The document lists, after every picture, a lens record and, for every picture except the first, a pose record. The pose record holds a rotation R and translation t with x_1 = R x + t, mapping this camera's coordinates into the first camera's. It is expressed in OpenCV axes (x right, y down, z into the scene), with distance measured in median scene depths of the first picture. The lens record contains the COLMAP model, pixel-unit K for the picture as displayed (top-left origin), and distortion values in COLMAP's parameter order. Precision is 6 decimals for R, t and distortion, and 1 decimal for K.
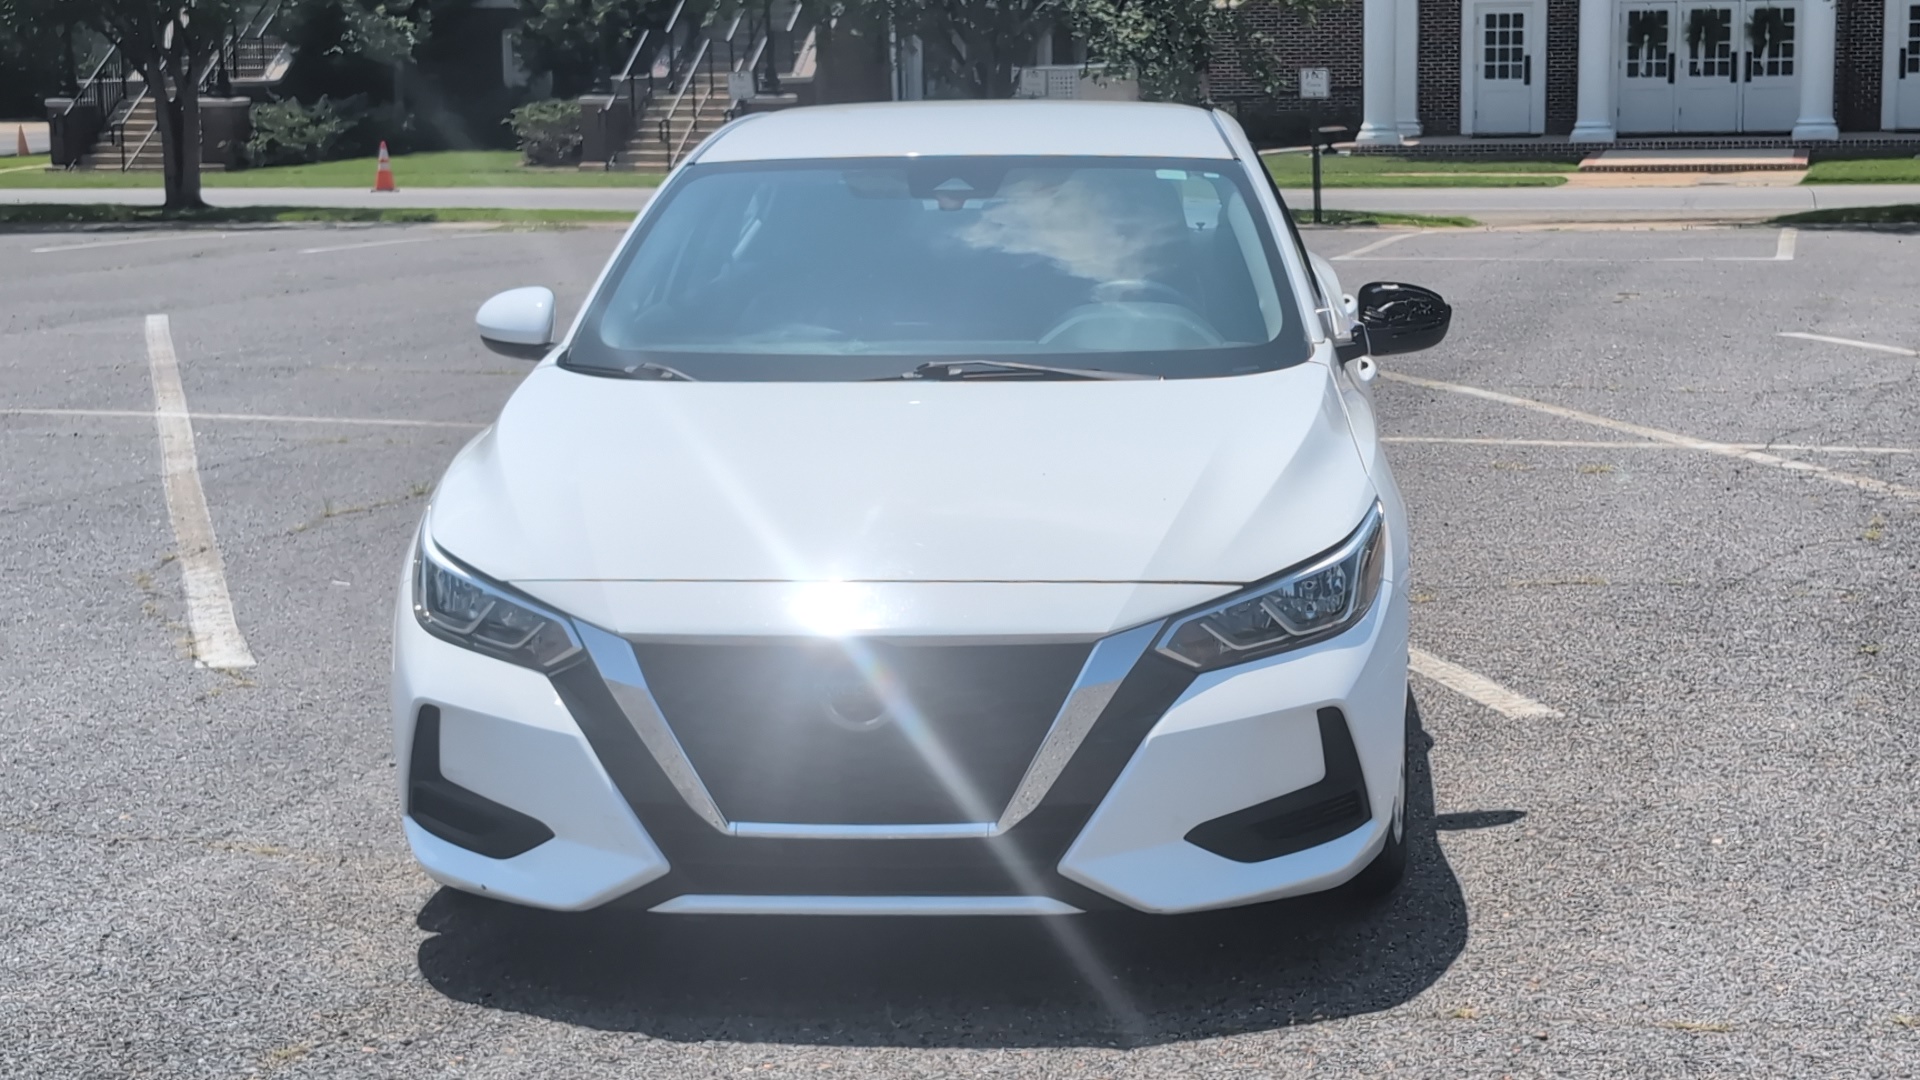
lens RADIAL K [[3211.2, 0, 960.0], [0, 3211.2, 540.0], [0, 0, 1]] dist [0.022863, 0.009777]
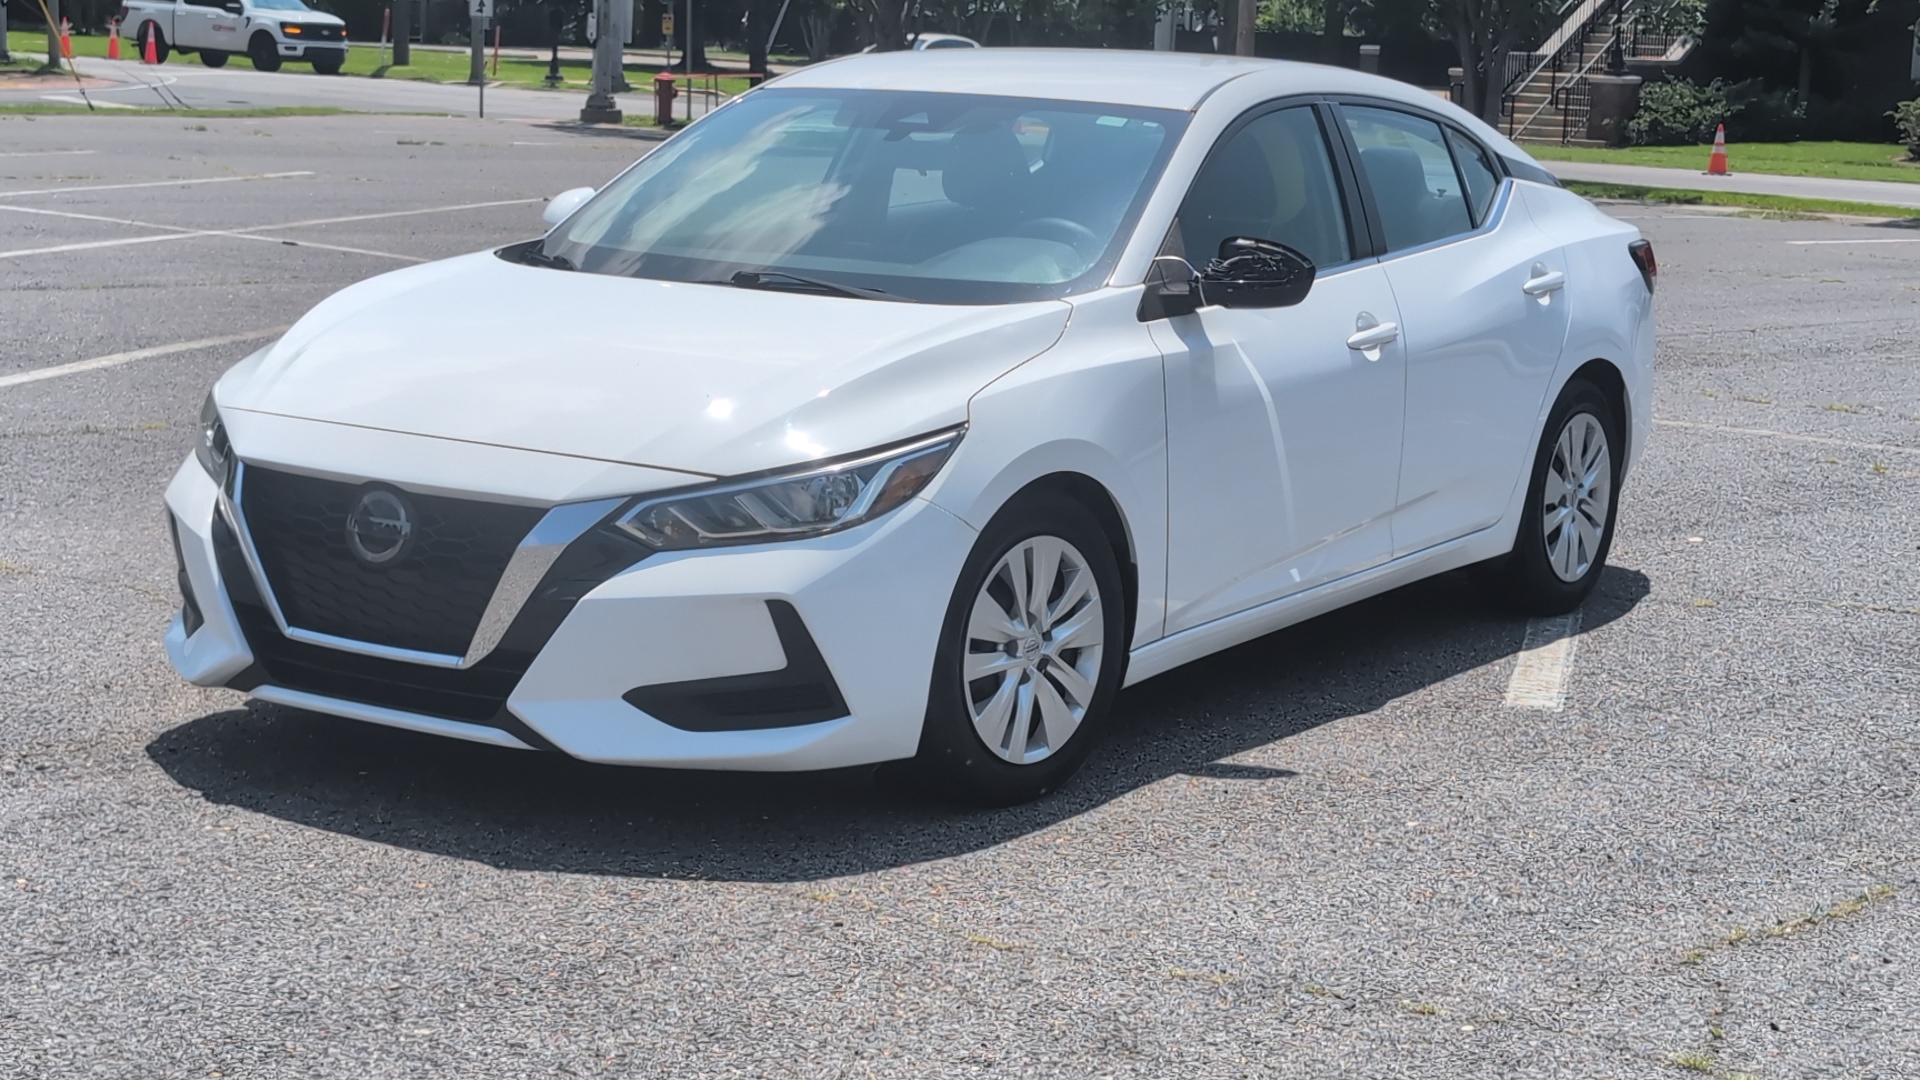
lens RADIAL K [[3211.2, 0, 960.0], [0, 3211.2, 540.0], [0, 0, 1]] dist [0.022863, 0.009777]
pose [[0.876016, 0.120607, -0.466958, 0.113791], [-0.118789, 0.992356, 0.033458, -0.001839], [0.467424, 0.026160, 0.883646, 0.014147]]
